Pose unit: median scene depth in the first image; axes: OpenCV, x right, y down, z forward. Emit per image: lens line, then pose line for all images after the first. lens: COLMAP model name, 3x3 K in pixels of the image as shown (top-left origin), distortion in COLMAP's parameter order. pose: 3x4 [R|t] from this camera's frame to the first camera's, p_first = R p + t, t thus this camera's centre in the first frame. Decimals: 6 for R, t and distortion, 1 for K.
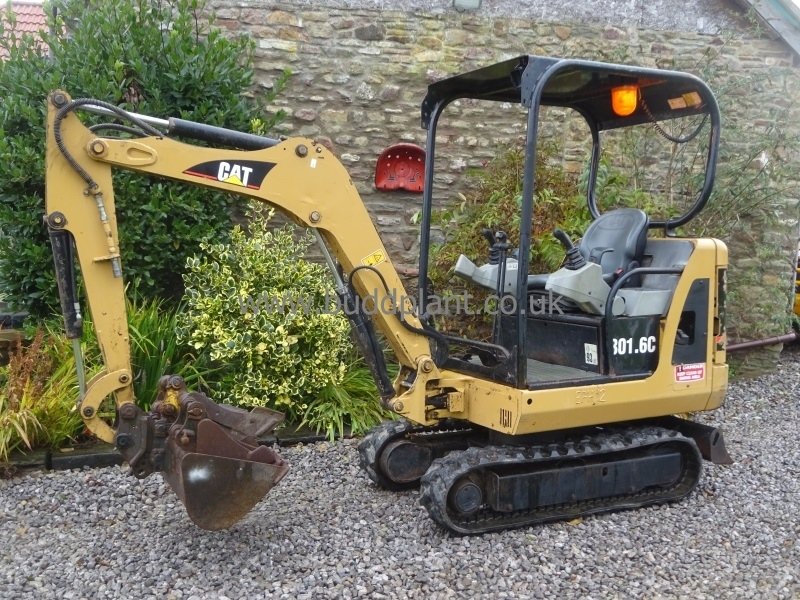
lens RADIAL K [[850.5, 0, 400.0], [0, 850.5, 300.0], [0, 0, 1]] dist [0.013068, 0.025512]
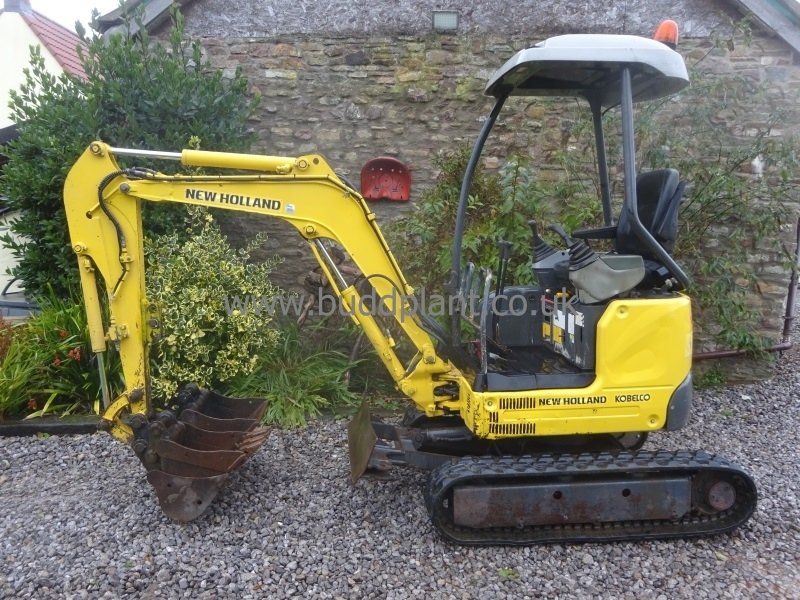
lens RADIAL K [[693.1, 0, 400.0], [0, 693.1, 300.0], [0, 0, 1]] dist [0.036195, -0.000975]
pose [[0.965941, 0.024700, -0.257582, 0.257886], [-0.022248, 0.999675, 0.012432, -0.009885], [0.257805, -0.006278, 0.966177, 0.130955]]
